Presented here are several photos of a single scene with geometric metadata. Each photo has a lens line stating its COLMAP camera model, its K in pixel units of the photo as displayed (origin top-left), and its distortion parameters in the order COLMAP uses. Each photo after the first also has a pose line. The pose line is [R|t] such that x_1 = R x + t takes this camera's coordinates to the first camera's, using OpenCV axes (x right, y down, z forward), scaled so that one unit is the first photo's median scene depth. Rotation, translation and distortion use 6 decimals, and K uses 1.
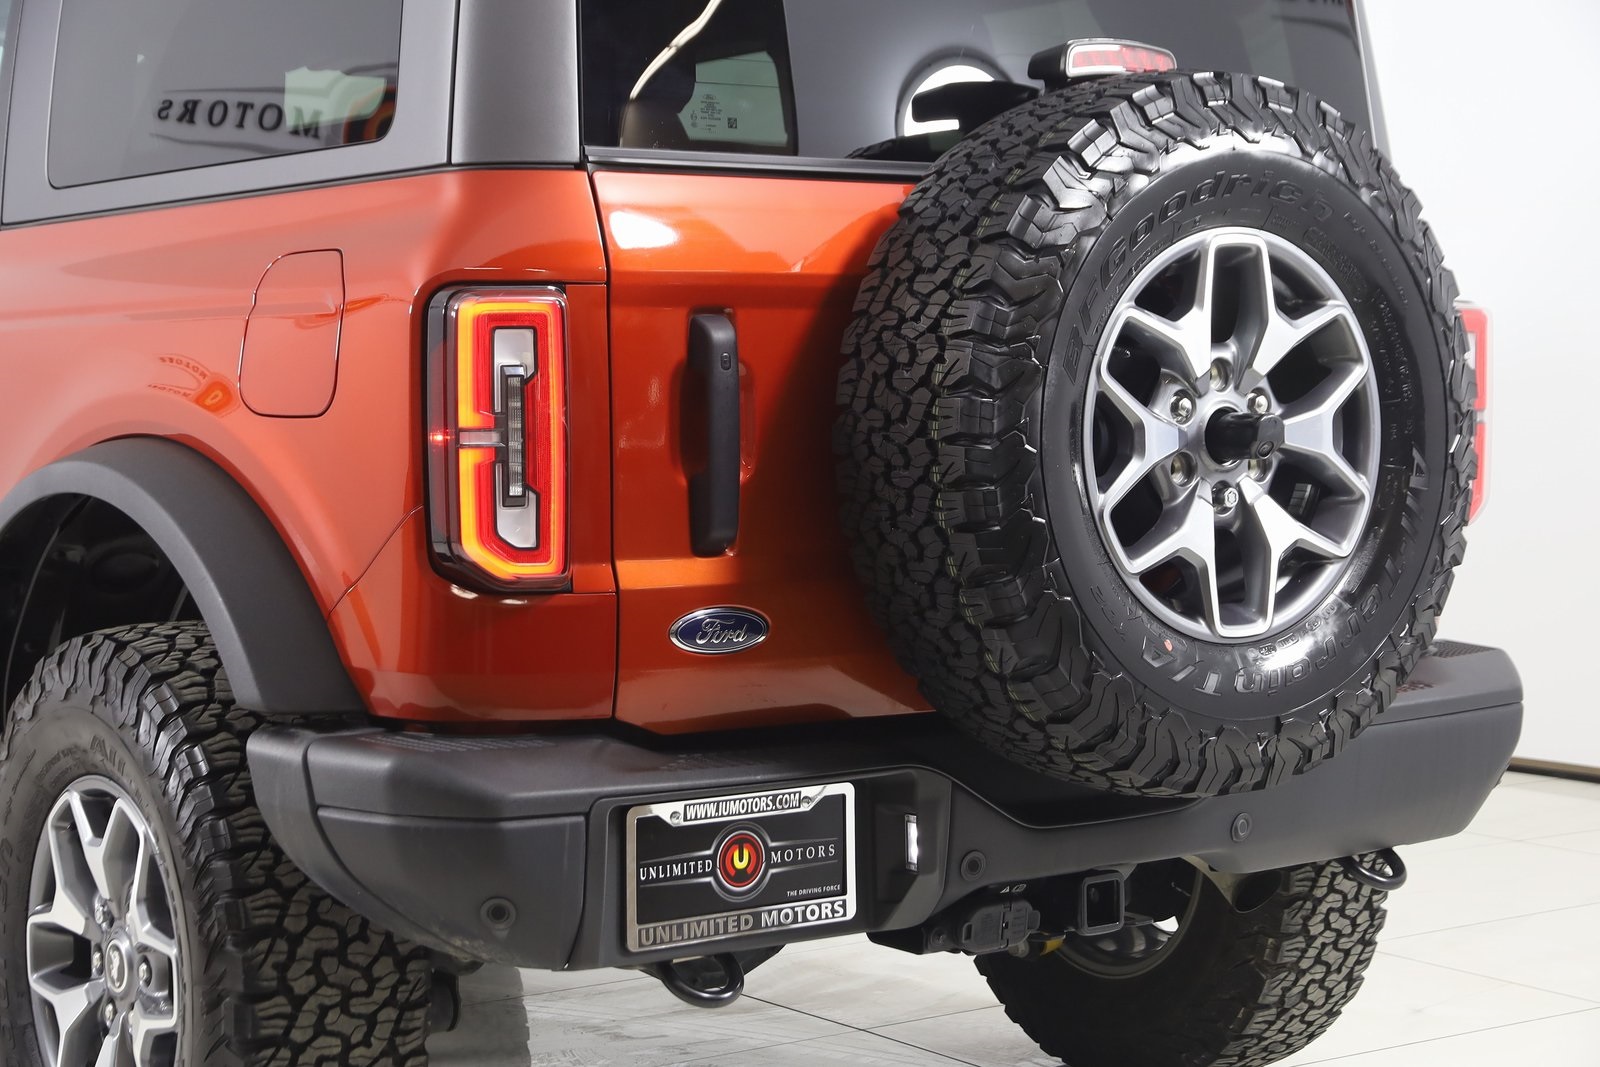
lens RADIAL K [[2813.1, 0, 833.5], [0, 2813.1, 530.6], [0, 0, 1]] dist [0.156868, 0.077445]
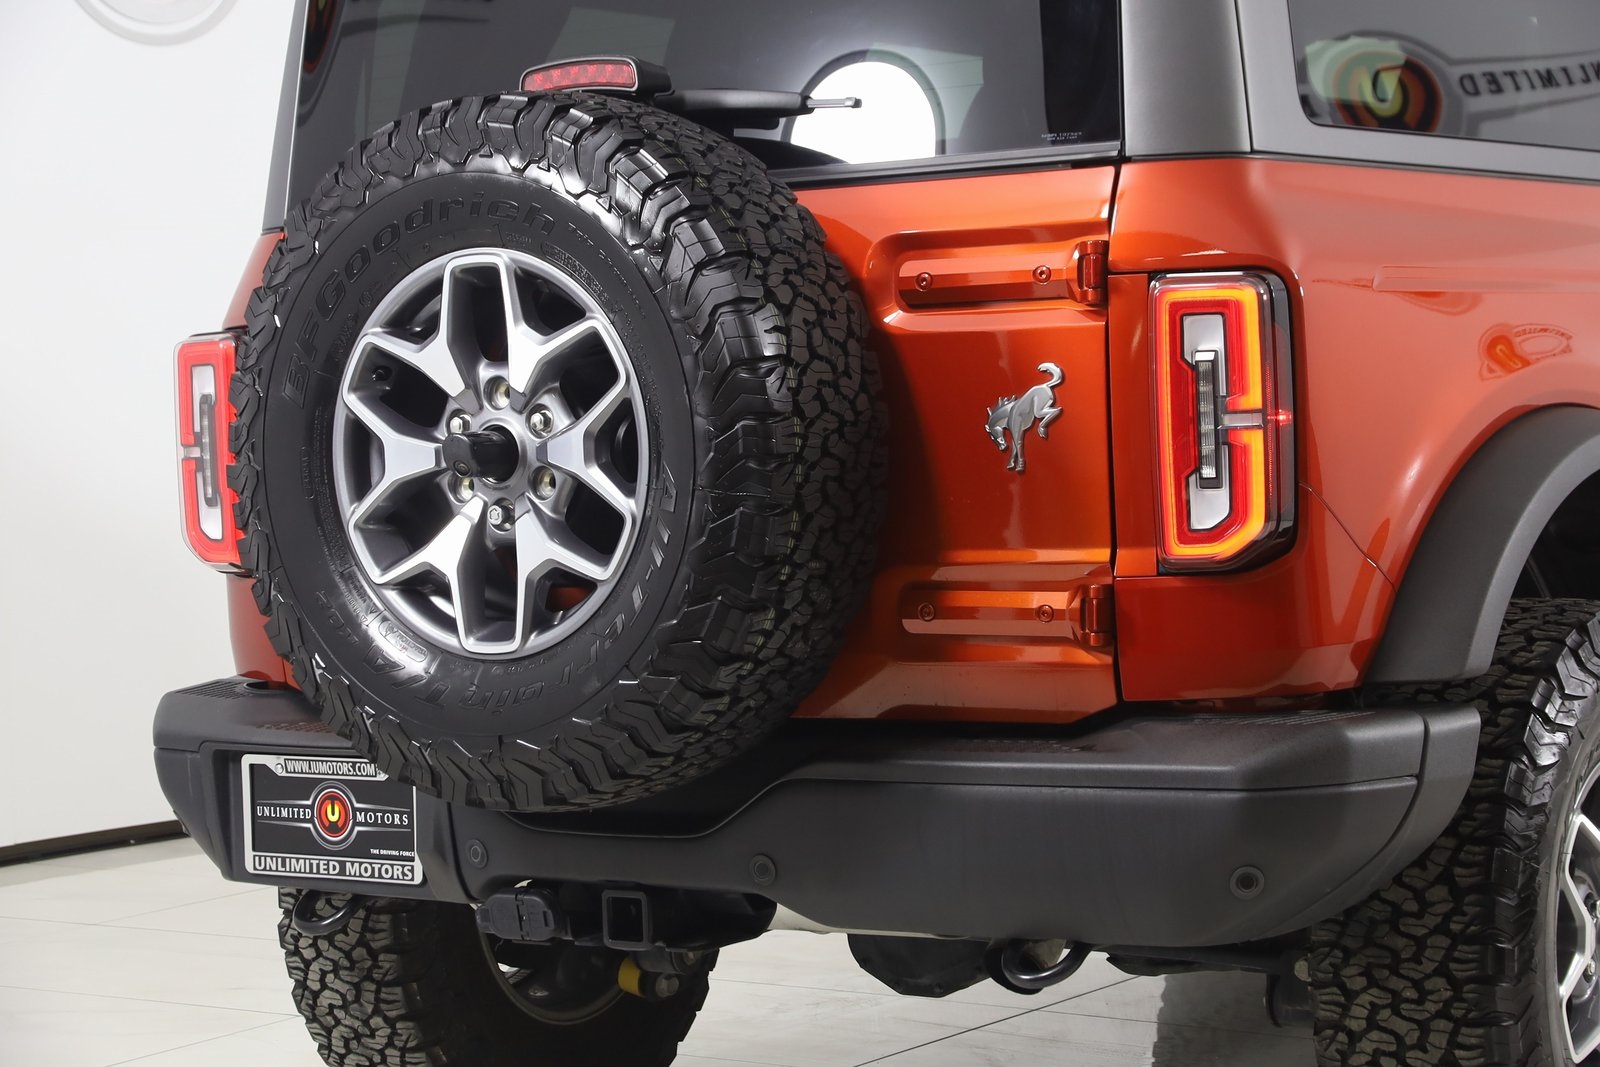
lens RADIAL K [[3183.6, 0, 800.0], [0, 3183.6, 533.5], [0, 0, 1]] dist [0.183455, 0.116742]
pose [[0.329509, 0.038781, -0.943356, 1.267899], [-0.013987, 0.999247, 0.036193, -0.048974], [0.944049, 0.001269, 0.329804, 0.745211]]
